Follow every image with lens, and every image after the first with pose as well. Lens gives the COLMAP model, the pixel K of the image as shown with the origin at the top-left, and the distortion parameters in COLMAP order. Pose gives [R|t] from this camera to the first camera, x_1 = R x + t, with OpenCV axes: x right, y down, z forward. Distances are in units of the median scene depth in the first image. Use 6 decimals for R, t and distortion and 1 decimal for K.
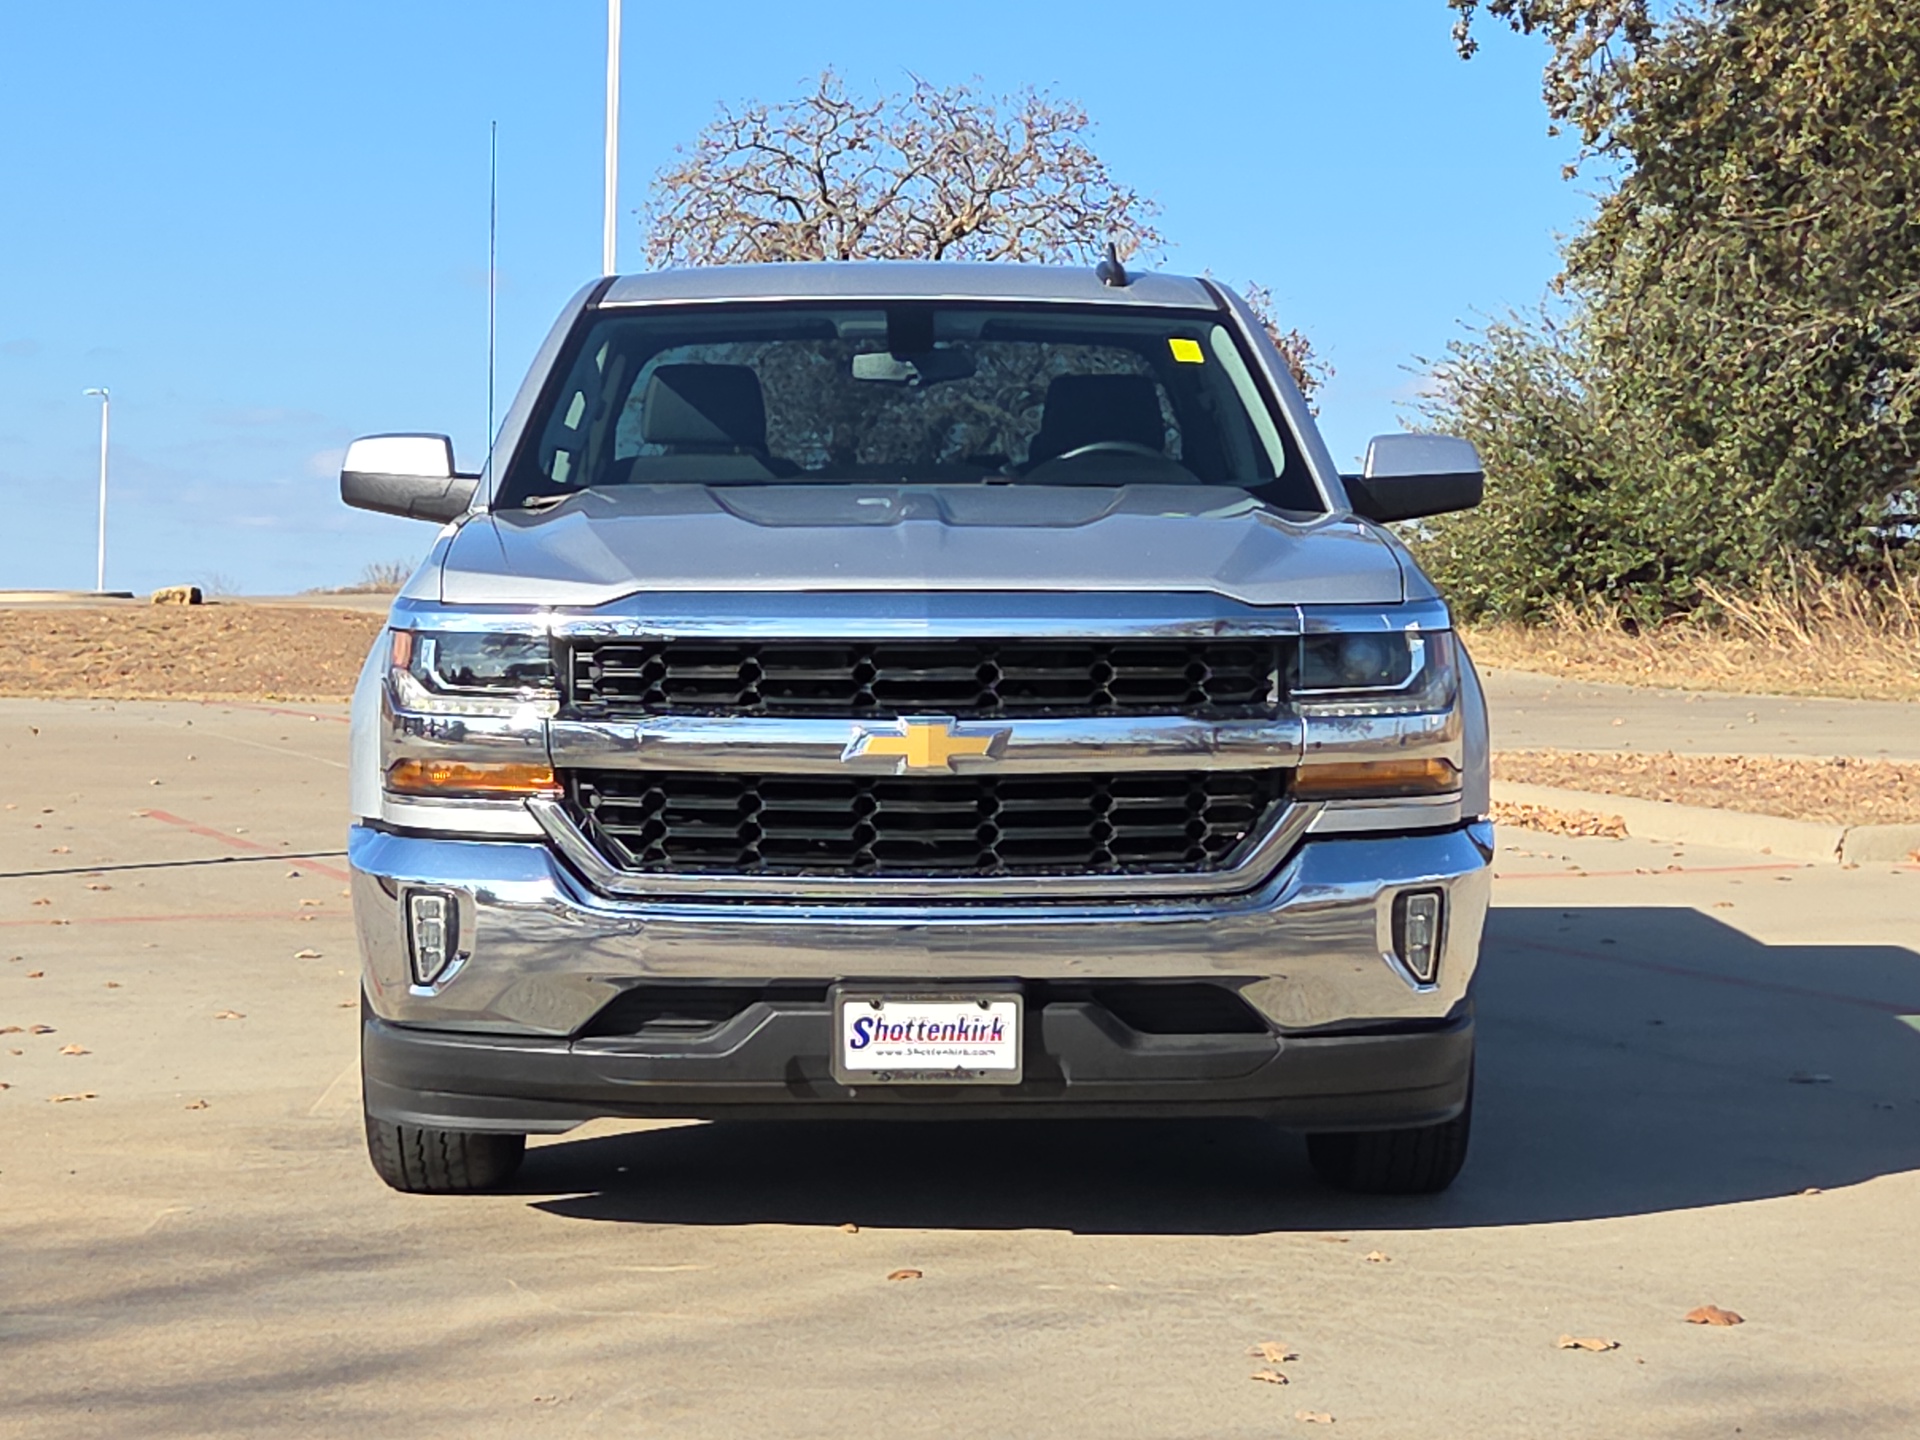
lens RADIAL K [[3705.0, 0, 960.0], [0, 3705.0, 720.0], [0, 0, 1]] dist [-0.038491, 0.117555]
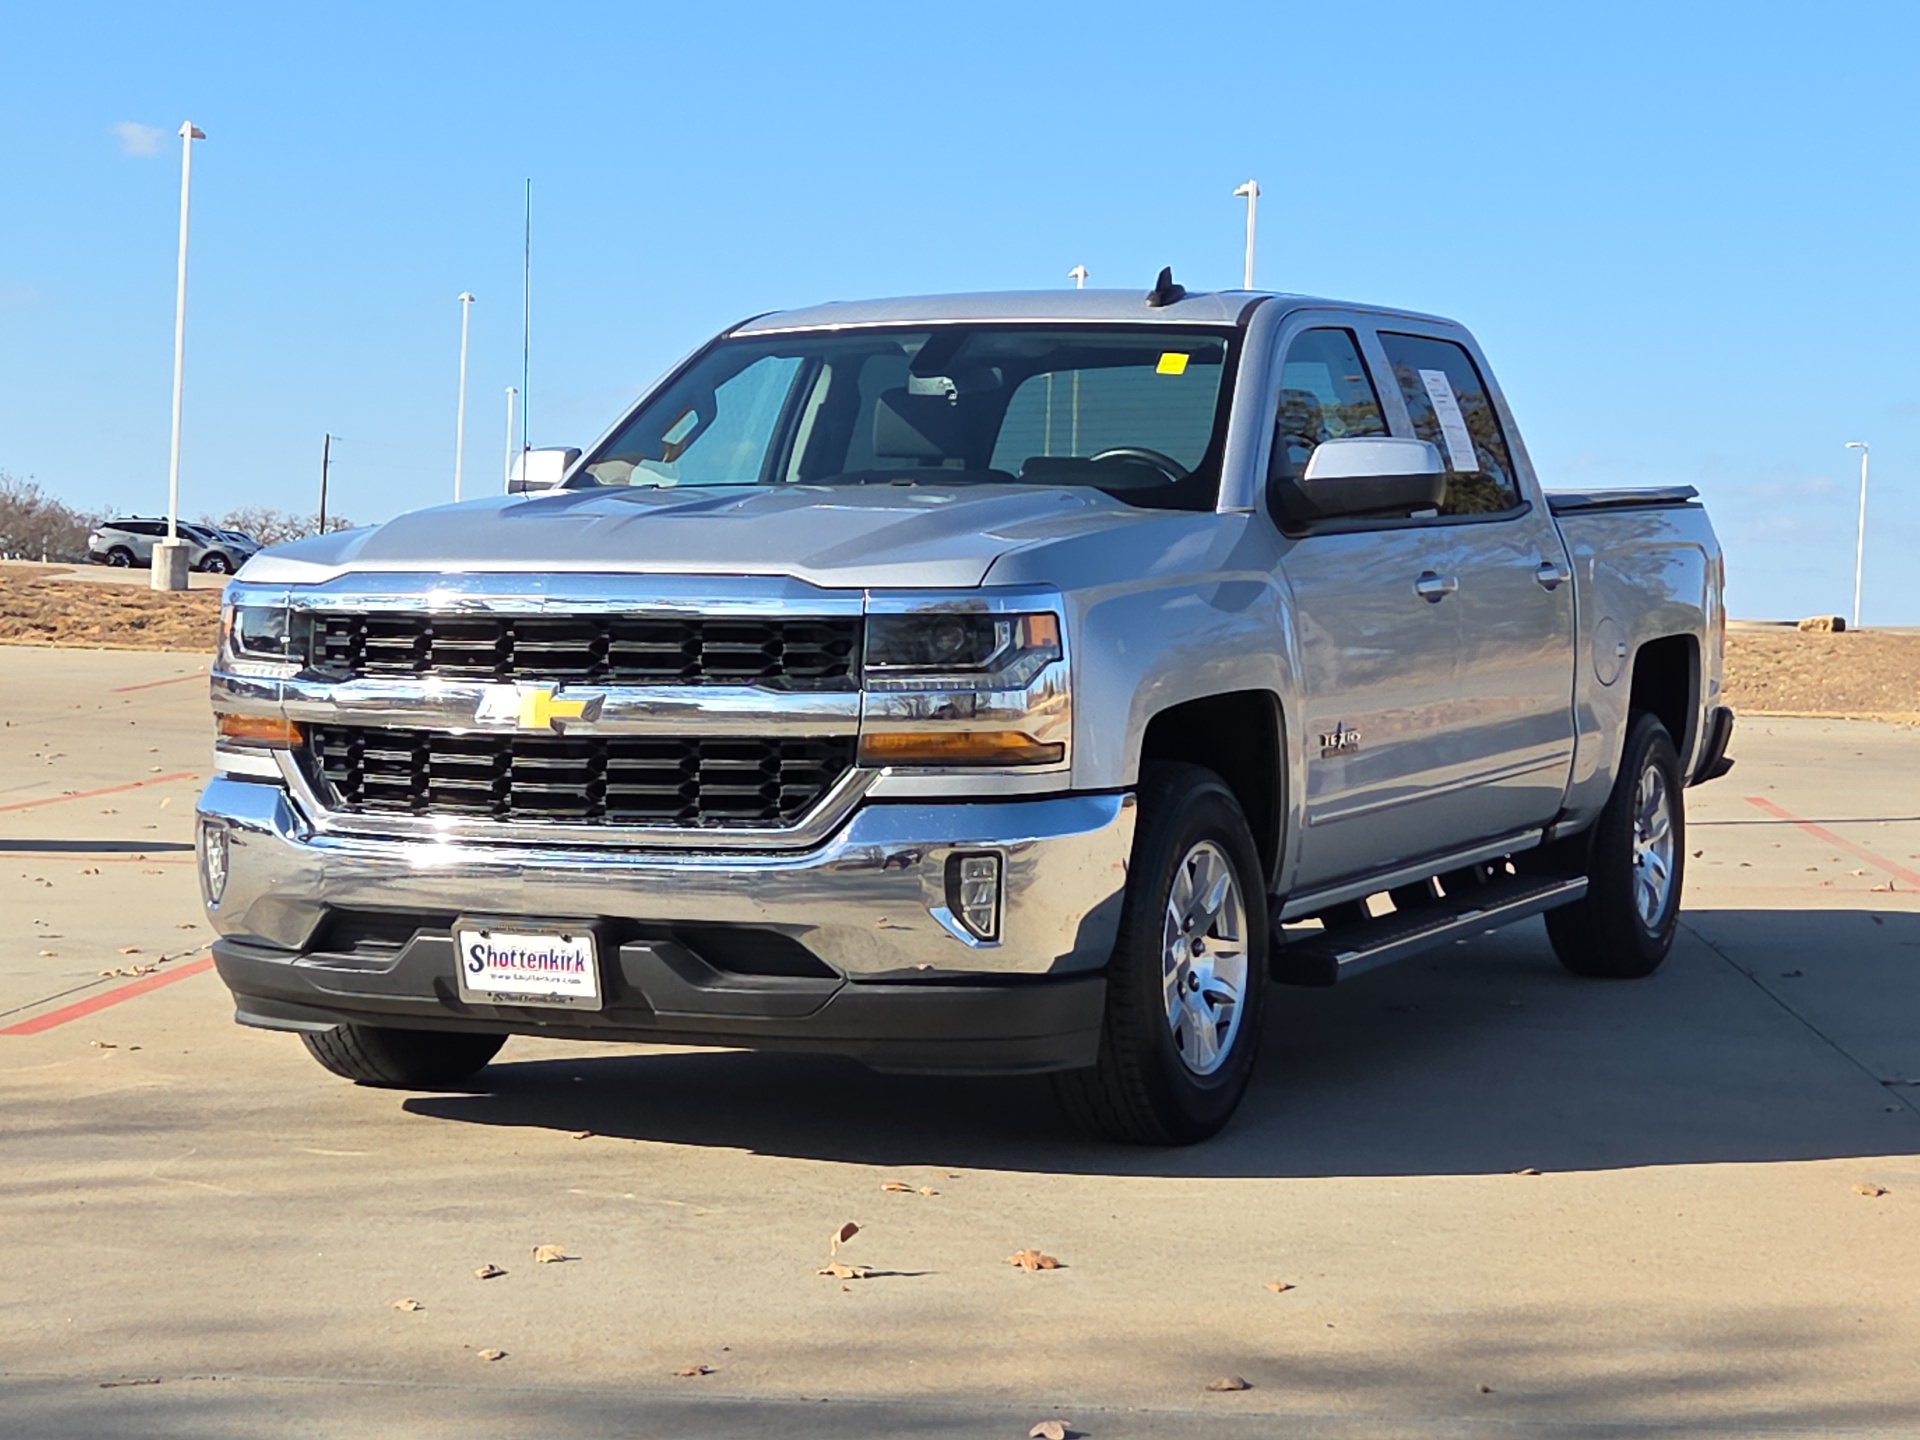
lens RADIAL K [[3079.1, 0, 960.0], [0, 3079.1, 720.0], [0, 0, 1]] dist [-0.019050, -0.076020]
pose [[0.934755, 0.022757, -0.354565, 0.441563], [-0.021060, 0.999741, 0.008645, -0.000453], [0.354669, -0.000613, 0.934992, 0.161557]]
